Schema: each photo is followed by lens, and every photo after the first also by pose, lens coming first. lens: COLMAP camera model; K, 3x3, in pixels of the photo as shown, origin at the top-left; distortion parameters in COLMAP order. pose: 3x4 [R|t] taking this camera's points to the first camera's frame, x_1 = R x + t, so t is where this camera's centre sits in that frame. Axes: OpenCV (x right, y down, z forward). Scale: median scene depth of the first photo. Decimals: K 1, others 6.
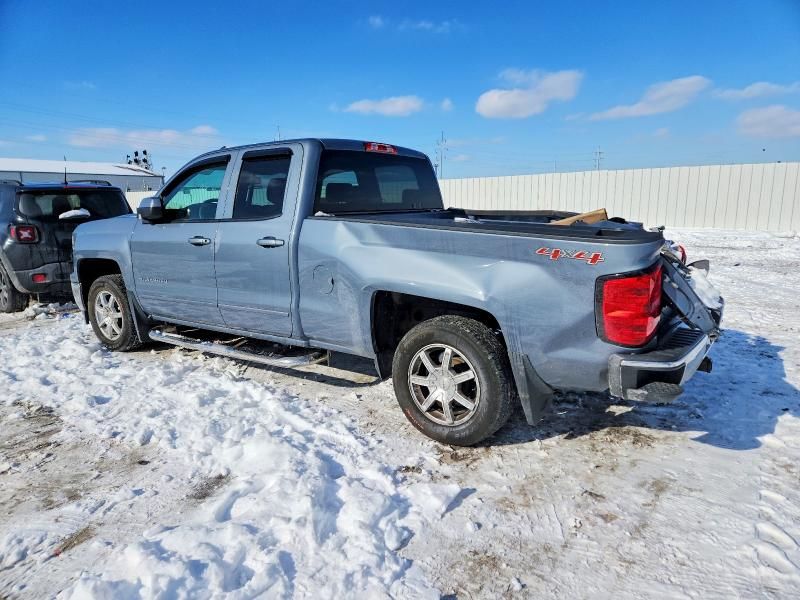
lens RADIAL K [[553.4, 0, 400.8], [0, 553.4, 302.5], [0, 0, 1]] dist [-0.003314, 0.001213]
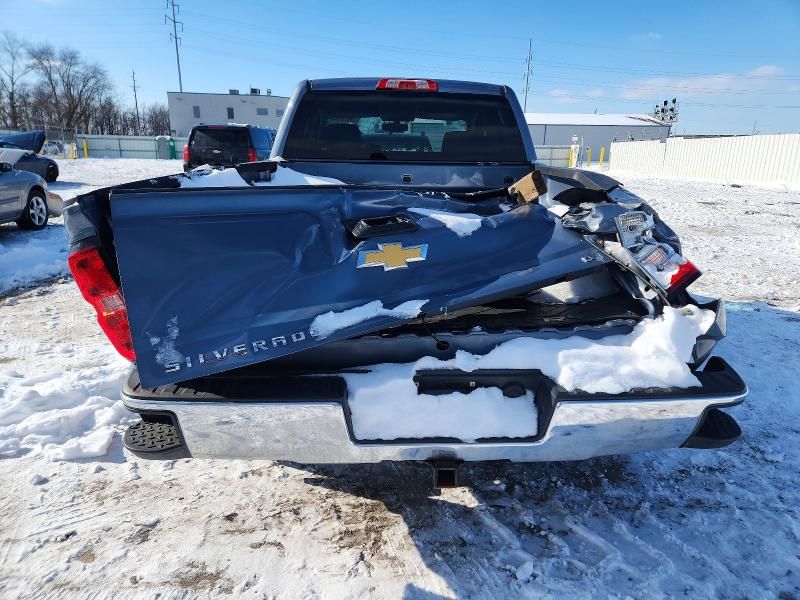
lens RADIAL K [[553.4, 0, 400.4], [0, 553.4, 298.4], [0, 0, 1]] dist [-0.003314, 0.001213]
pose [[0.620682, 0.212374, -0.754753, 0.669435], [-0.154197, 0.976882, 0.148071, -0.086517], [0.768751, 0.024475, 0.639080, 0.480858]]
